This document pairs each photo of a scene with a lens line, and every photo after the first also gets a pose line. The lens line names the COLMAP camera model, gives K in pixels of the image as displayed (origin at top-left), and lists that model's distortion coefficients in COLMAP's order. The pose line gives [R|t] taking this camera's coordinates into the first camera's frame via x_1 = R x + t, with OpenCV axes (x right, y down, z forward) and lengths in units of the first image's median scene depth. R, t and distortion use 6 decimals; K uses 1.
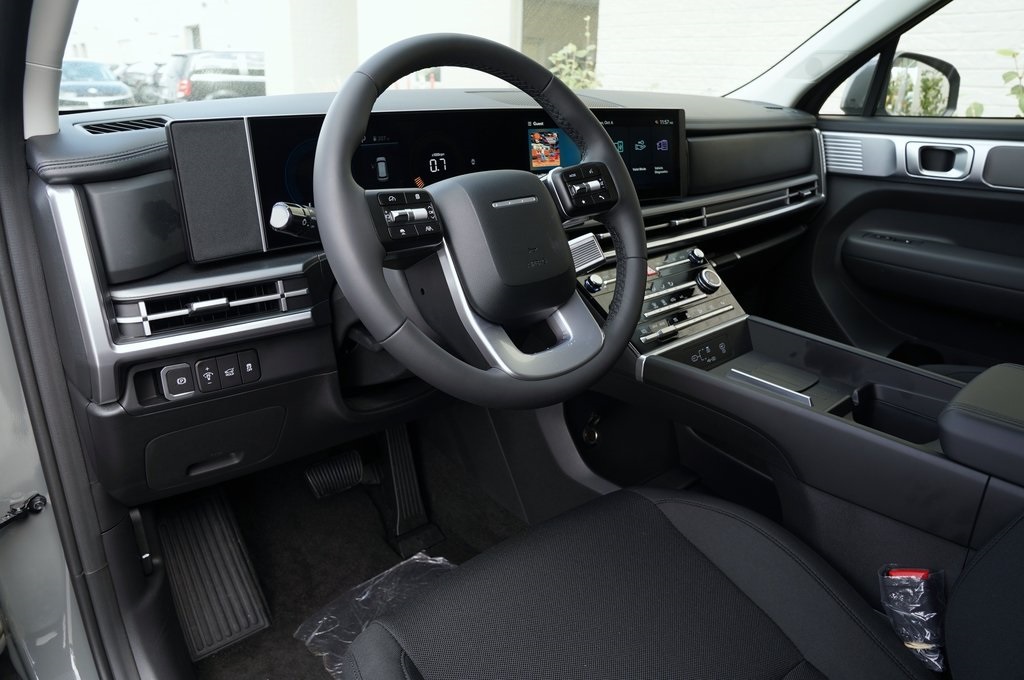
lens RADIAL K [[711.3, 0, 514.0], [0, 711.3, 336.4], [0, 0, 1]] dist [-0.090259, 0.030898]
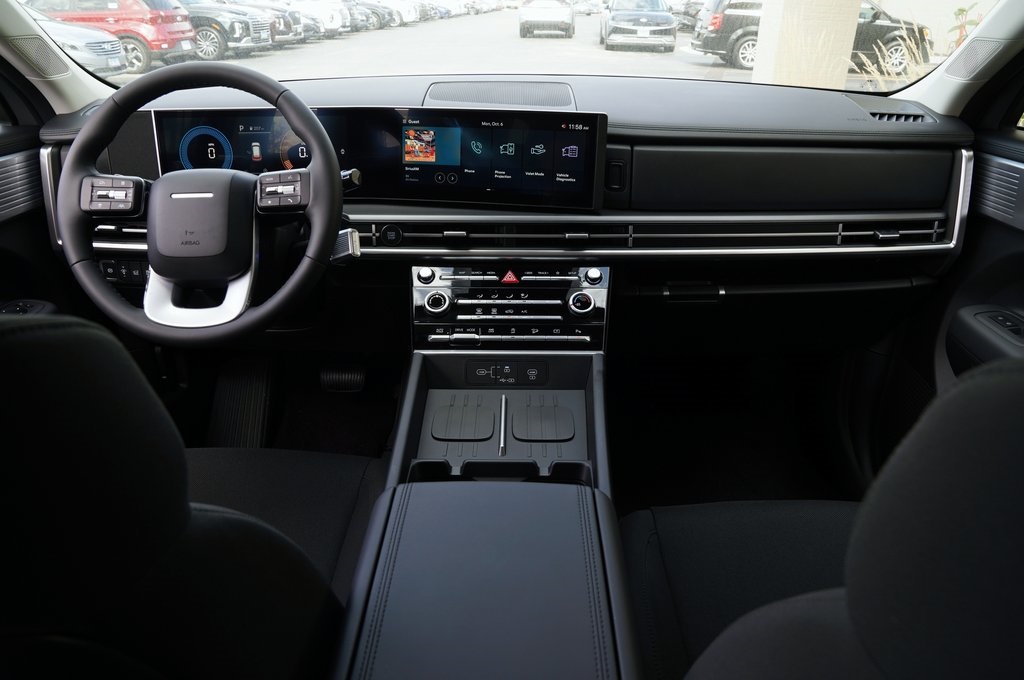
lens RADIAL K [[711.3, 0, 513.6], [0, 711.3, 338.7], [0, 0, 1]] dist [-0.090259, 0.030898]
pose [[0.729988, 0.285327, -0.621052, 0.908177], [-0.227360, 0.958314, 0.173034, -0.200014], [0.644535, 0.014889, 0.764430, 0.265236]]
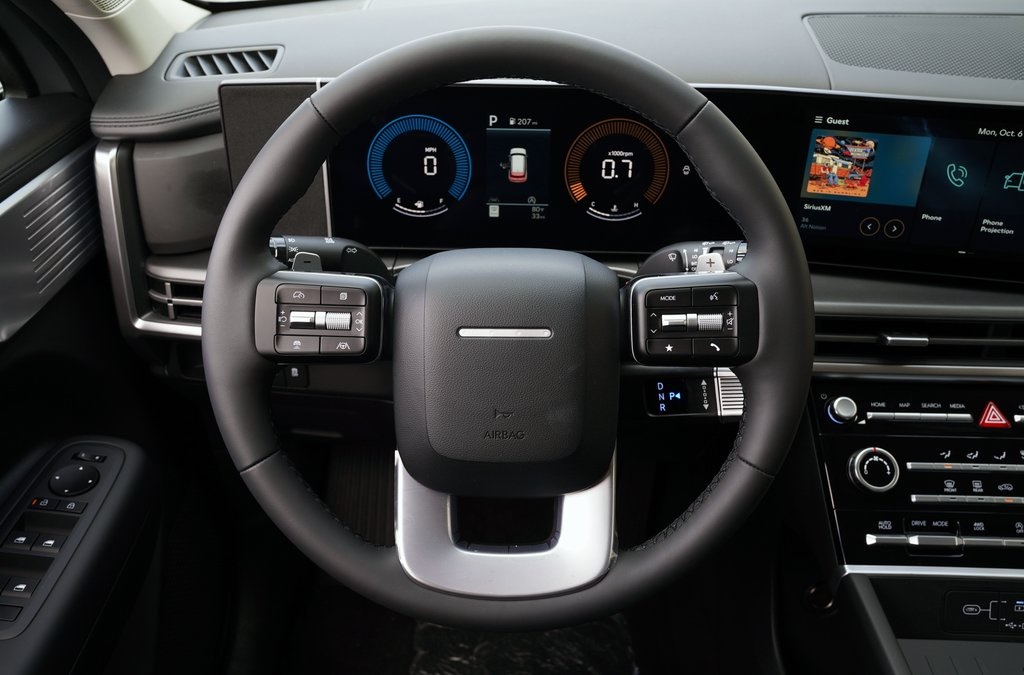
lens RADIAL K [[844.9, 0, 509.4], [0, 844.9, 334.2], [0, 0, 1]] dist [-0.051260, 0.061259]
pose [[0.718339, 0.377134, -0.584601, 0.299359], [-0.236719, 0.922676, 0.304358, -0.281577], [0.654181, -0.080246, 0.752069, 0.299833]]
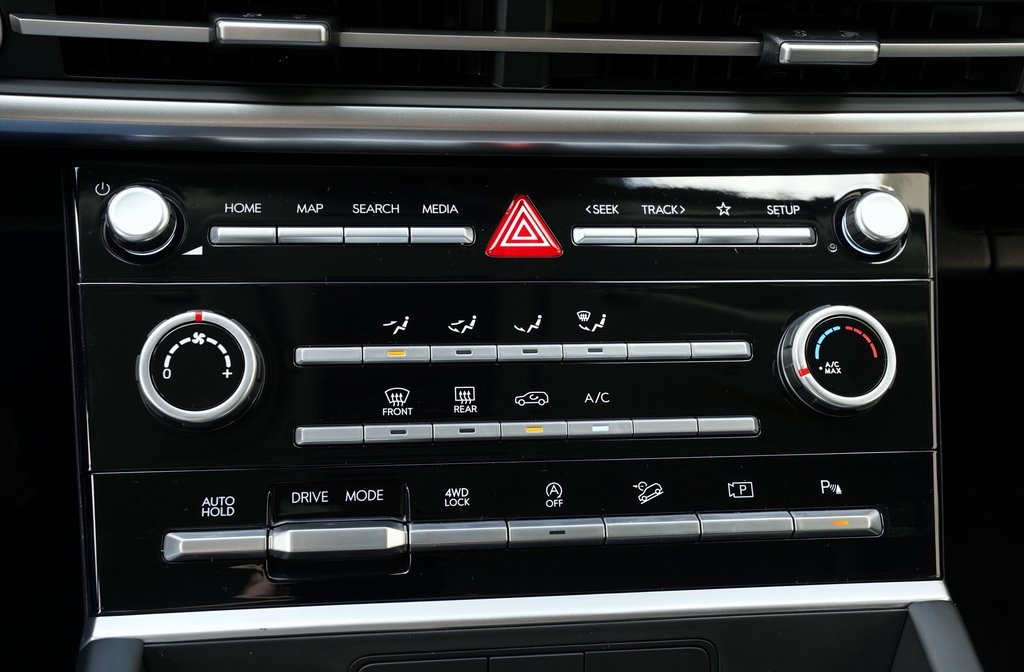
lens RADIAL K [[1229.2, 0, 514.3], [0, 1229.2, 336.3], [0, 0, 1]] dist [0.100555, 0.000000]
pose [[0.811197, 0.398637, -0.427840, 0.401003], [-0.266131, 0.903144, 0.336906, -0.211001], [0.520704, -0.159435, 0.838718, 0.721072]]
